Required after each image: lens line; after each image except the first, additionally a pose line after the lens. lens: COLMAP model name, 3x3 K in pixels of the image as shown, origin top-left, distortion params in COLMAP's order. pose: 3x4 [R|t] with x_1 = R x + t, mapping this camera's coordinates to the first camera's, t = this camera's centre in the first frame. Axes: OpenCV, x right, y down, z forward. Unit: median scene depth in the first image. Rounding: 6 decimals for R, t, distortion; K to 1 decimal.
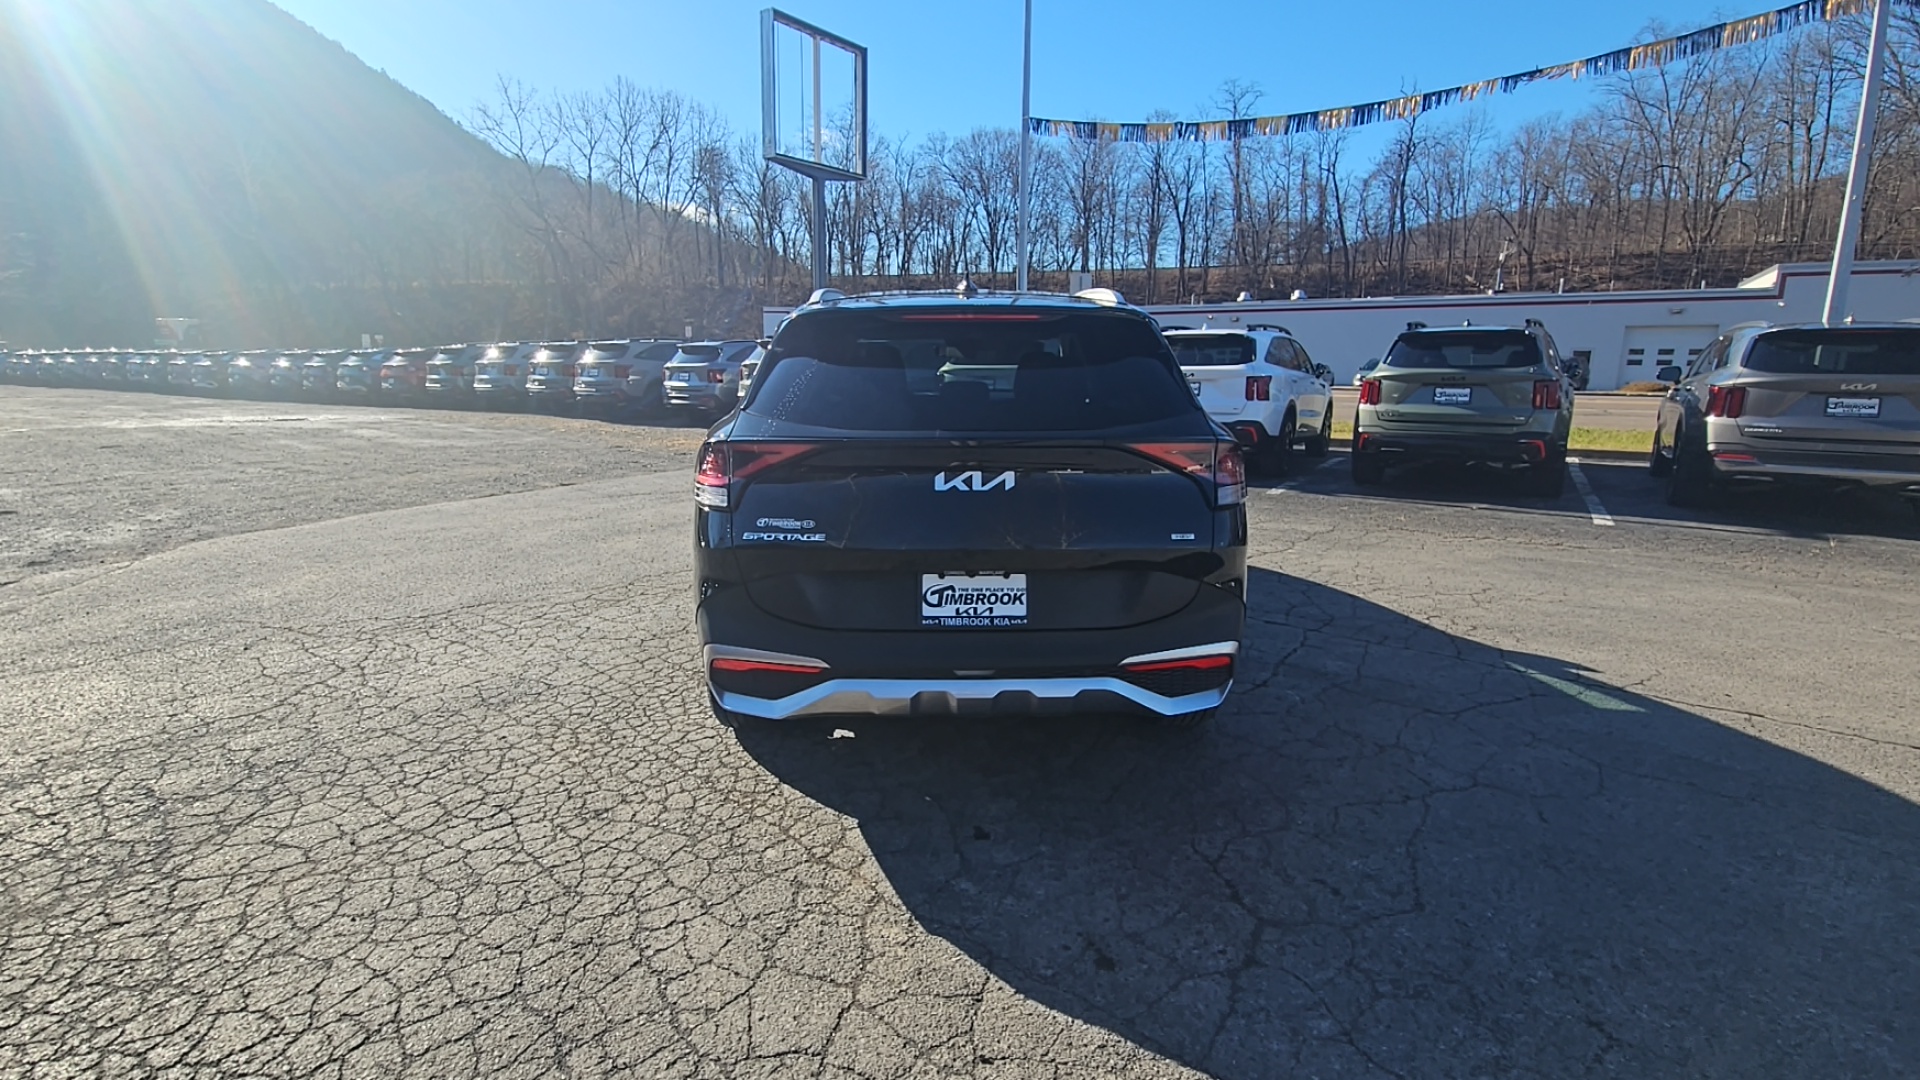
lens RADIAL K [[849.8, 0, 957.7], [0, 849.8, 535.1], [0, 0, 1]] dist [0.010820, -0.007622]
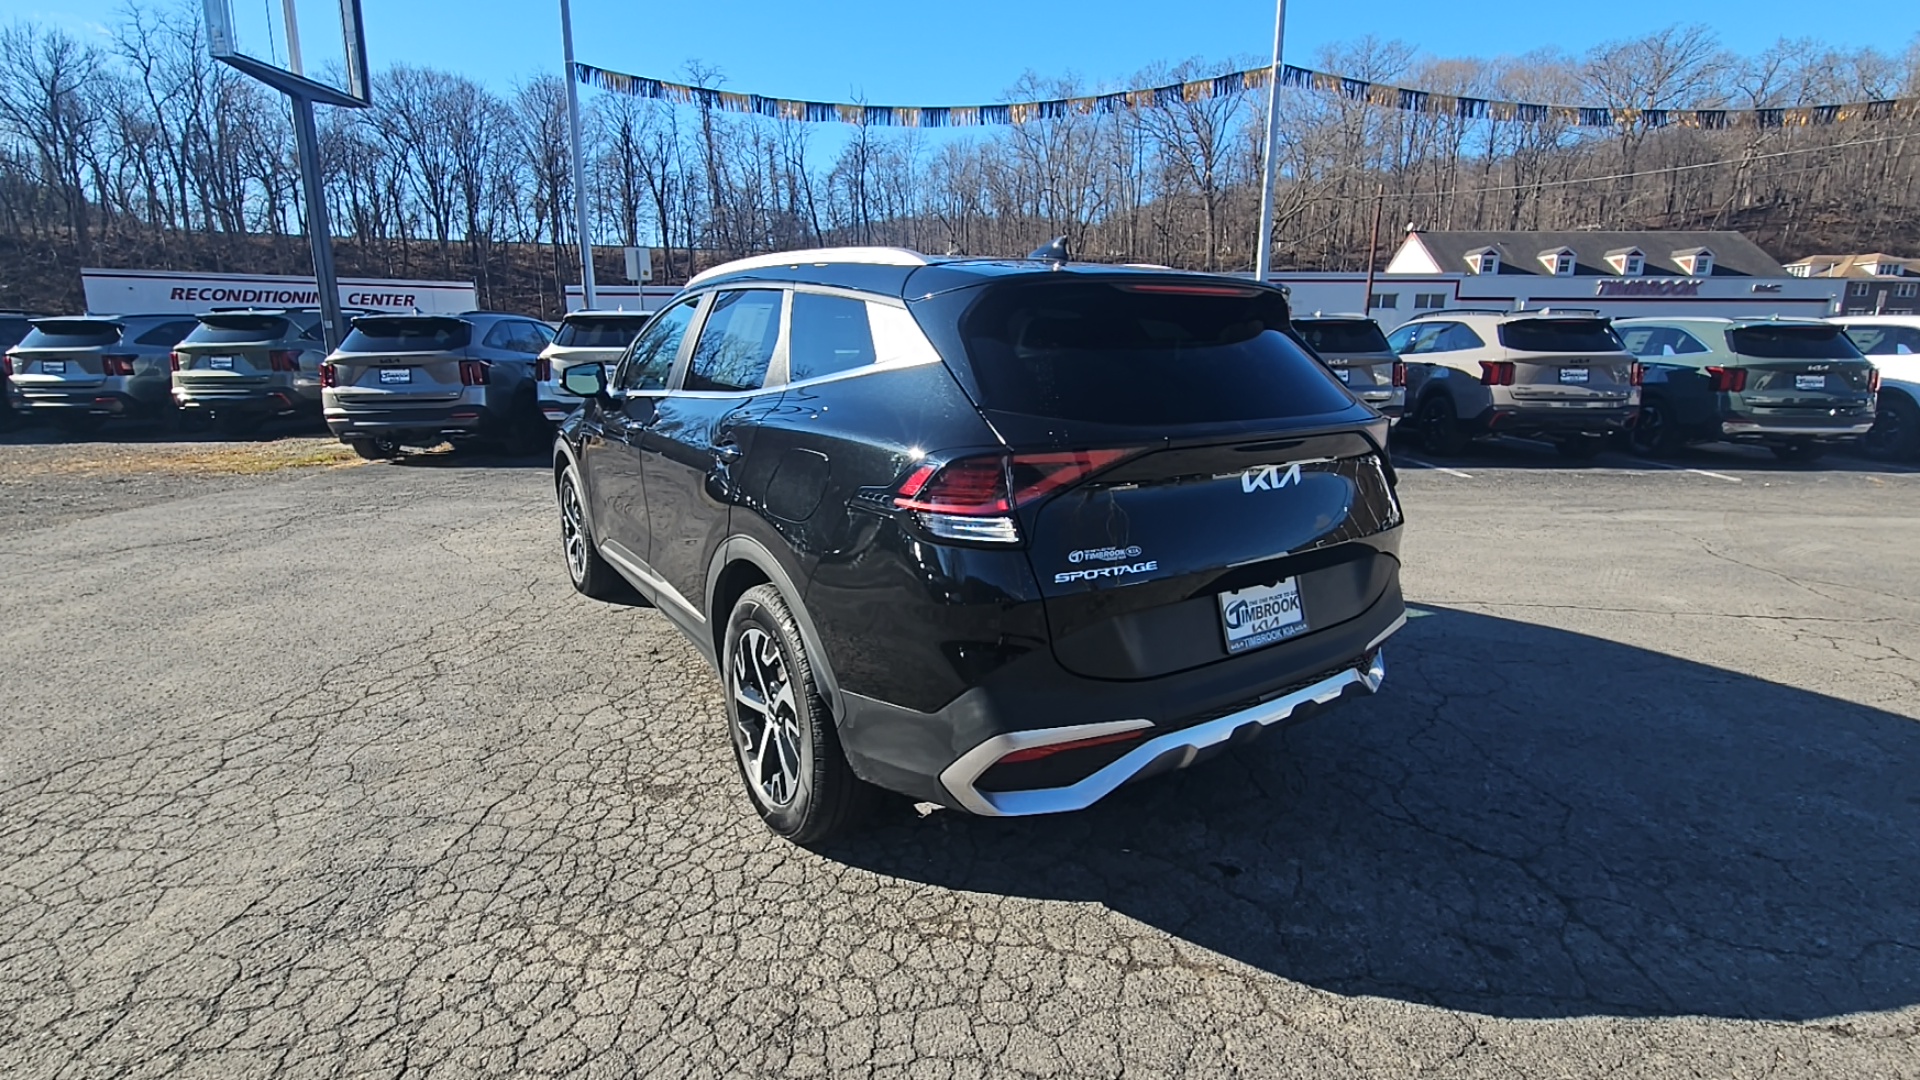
lens RADIAL K [[849.8, 0, 953.0], [0, 849.8, 538.4], [0, 0, 1]] dist [0.010820, -0.007622]
pose [[0.841744, -0.120147, 0.526339, -0.514165], [0.108478, 0.992679, 0.053115, -0.059538], [-0.528867, 0.012388, 0.848615, 0.305966]]
